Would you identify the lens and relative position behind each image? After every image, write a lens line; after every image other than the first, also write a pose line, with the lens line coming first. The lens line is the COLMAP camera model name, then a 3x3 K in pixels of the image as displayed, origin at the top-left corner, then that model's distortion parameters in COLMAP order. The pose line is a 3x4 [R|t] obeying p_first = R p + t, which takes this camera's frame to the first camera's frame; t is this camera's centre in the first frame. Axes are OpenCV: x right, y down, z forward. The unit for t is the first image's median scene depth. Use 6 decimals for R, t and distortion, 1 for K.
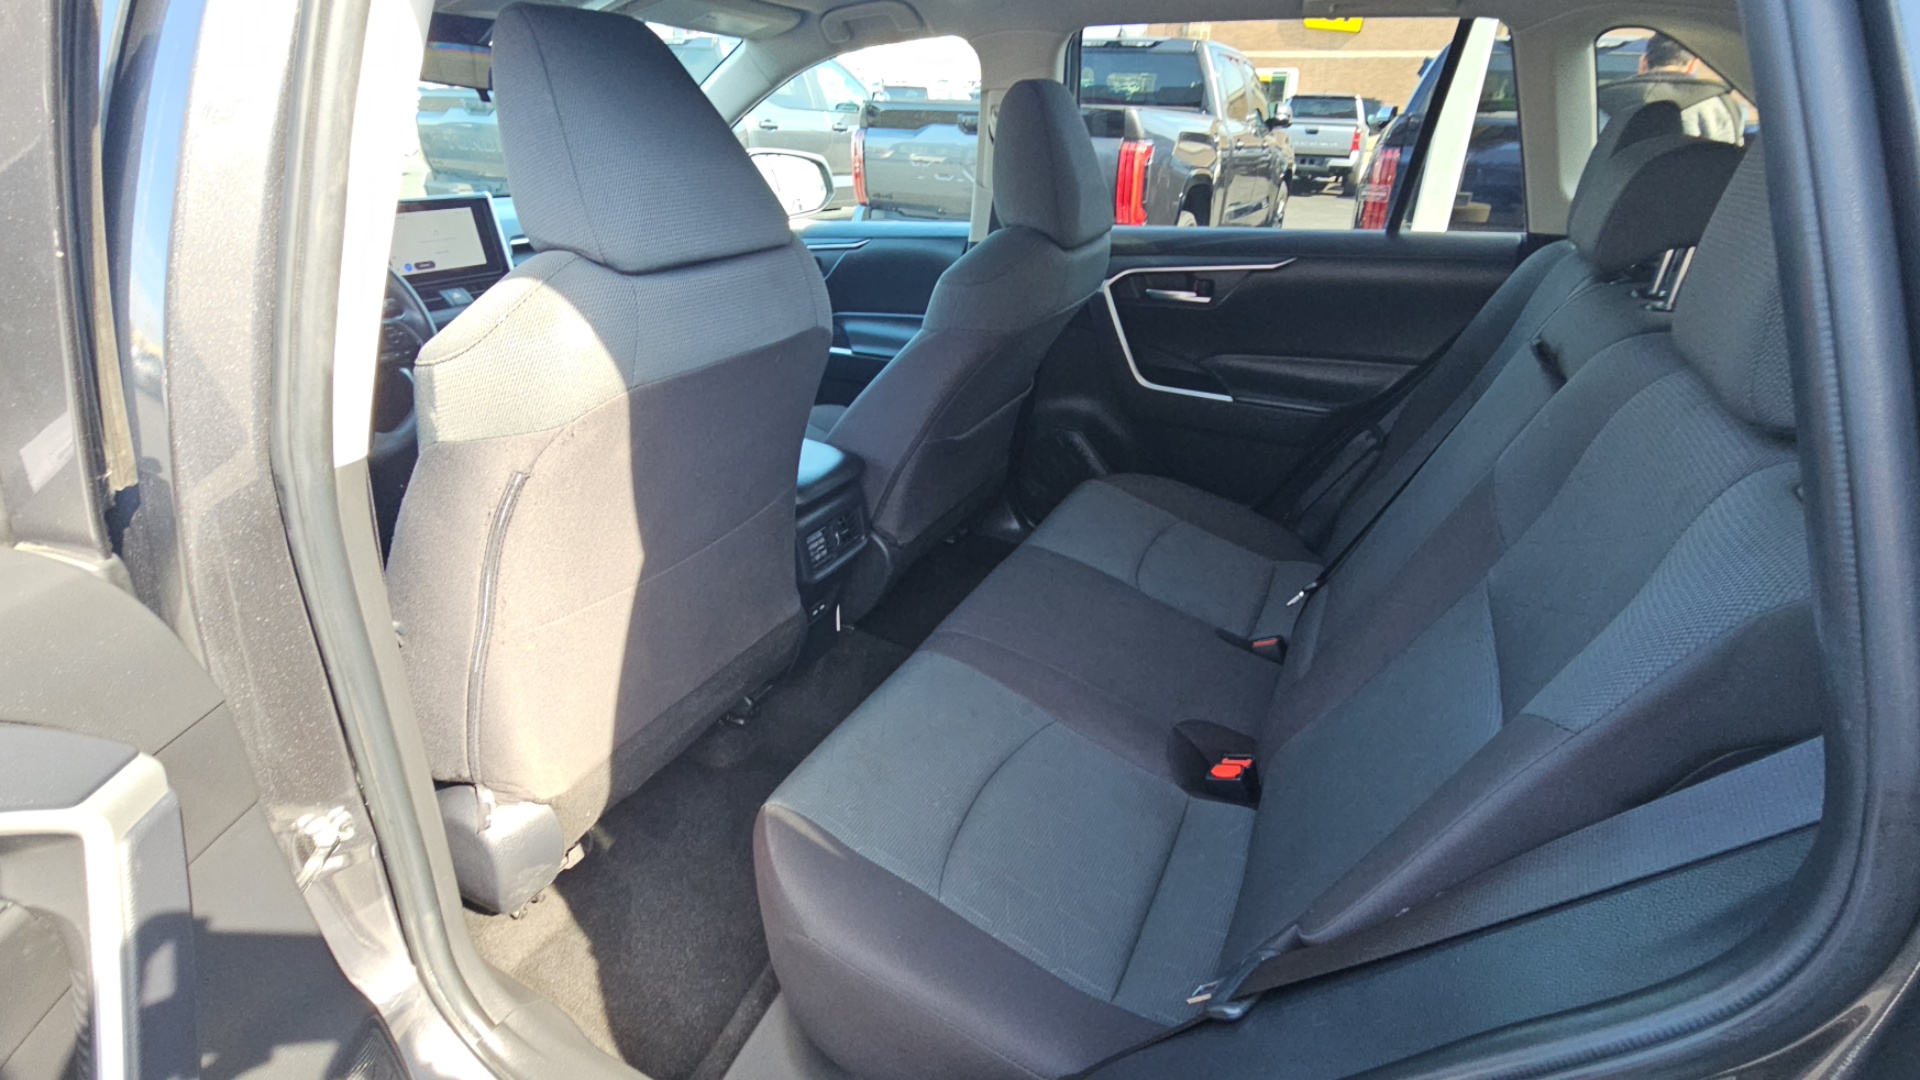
lens RADIAL K [[862.5, 0, 982.2], [0, 862.5, 545.6], [0, 0, 1]] dist [0.006993, -0.007453]
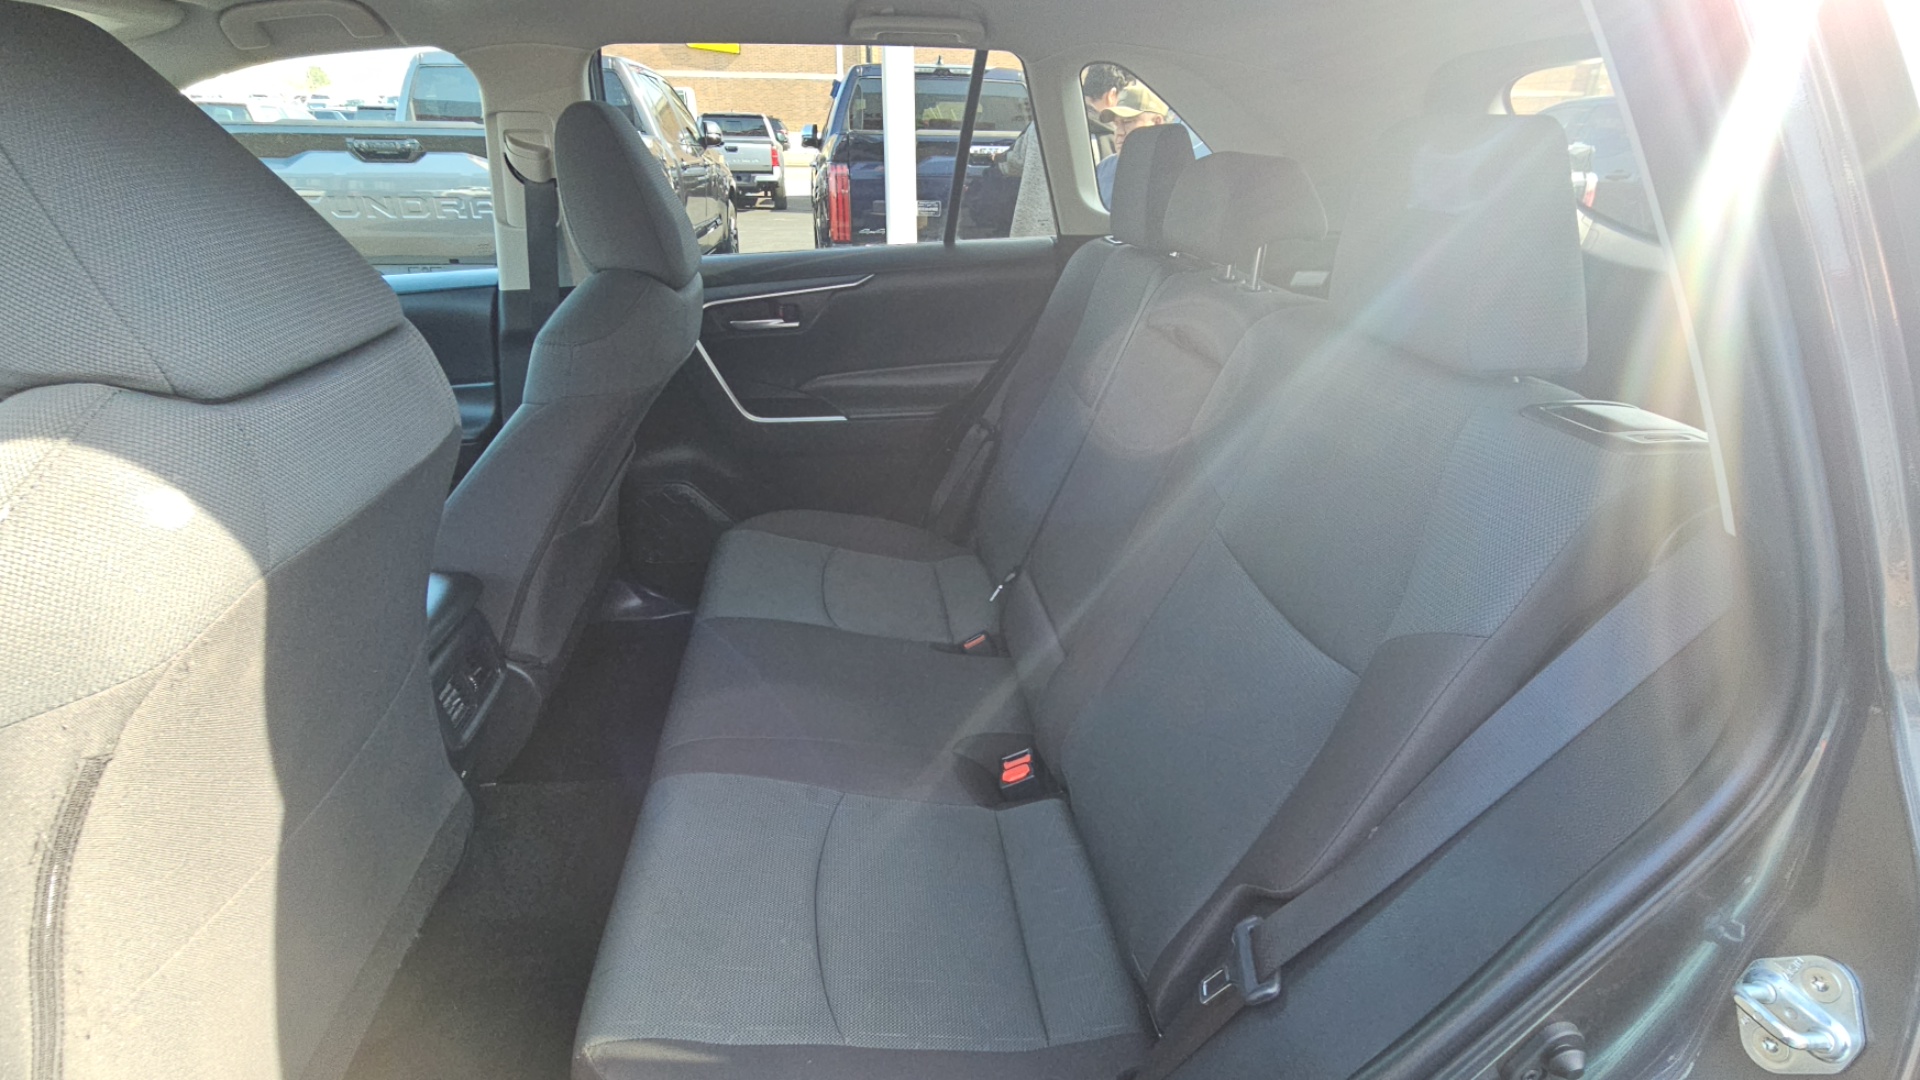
lens RADIAL K [[862.5, 0, 982.2], [0, 862.5, 545.6], [0, 0, 1]] dist [0.006993, -0.007453]
pose [[0.823697, -0.252769, 0.507573, -0.129800], [0.261273, 0.963645, 0.055894, -0.043352], [-0.503249, 0.086575, 0.859794, 0.074259]]
